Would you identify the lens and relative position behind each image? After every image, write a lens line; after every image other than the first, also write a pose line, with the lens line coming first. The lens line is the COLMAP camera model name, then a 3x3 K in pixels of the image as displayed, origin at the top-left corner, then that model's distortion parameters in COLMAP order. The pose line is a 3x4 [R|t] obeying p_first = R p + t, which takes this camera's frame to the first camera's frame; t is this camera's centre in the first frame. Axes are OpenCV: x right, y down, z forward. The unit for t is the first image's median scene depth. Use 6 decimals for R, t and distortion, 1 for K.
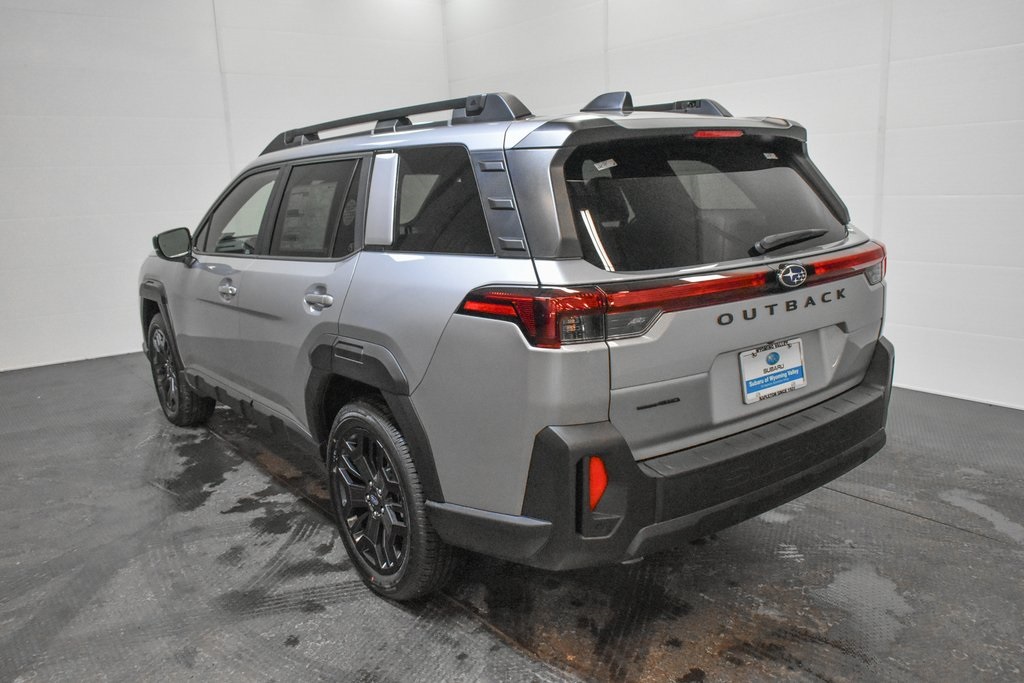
lens RADIAL K [[809.4, 0, 507.0], [0, 809.4, 347.1], [0, 0, 1]] dist [-0.031183, 0.015465]
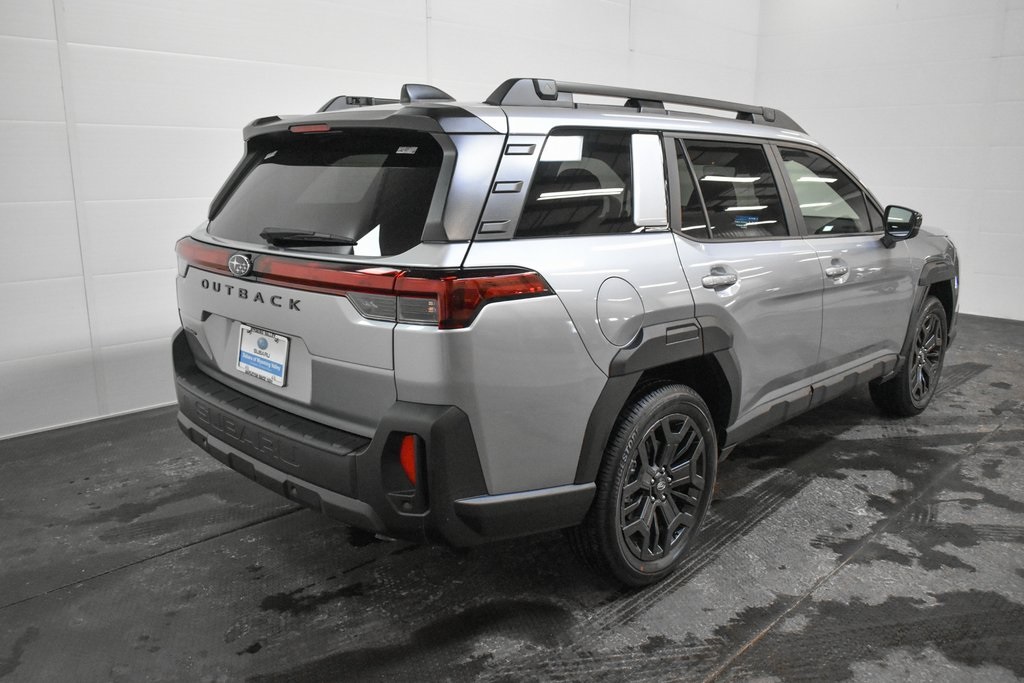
lens RADIAL K [[809.4, 0, 508.8], [0, 809.4, 338.9], [0, 0, 1]] dist [-0.031183, 0.015465]
pose [[0.147563, 0.251708, -0.956487, 1.416436], [-0.218793, 0.951423, 0.216620, -0.297383], [0.964549, 0.177308, 0.195467, 1.128698]]
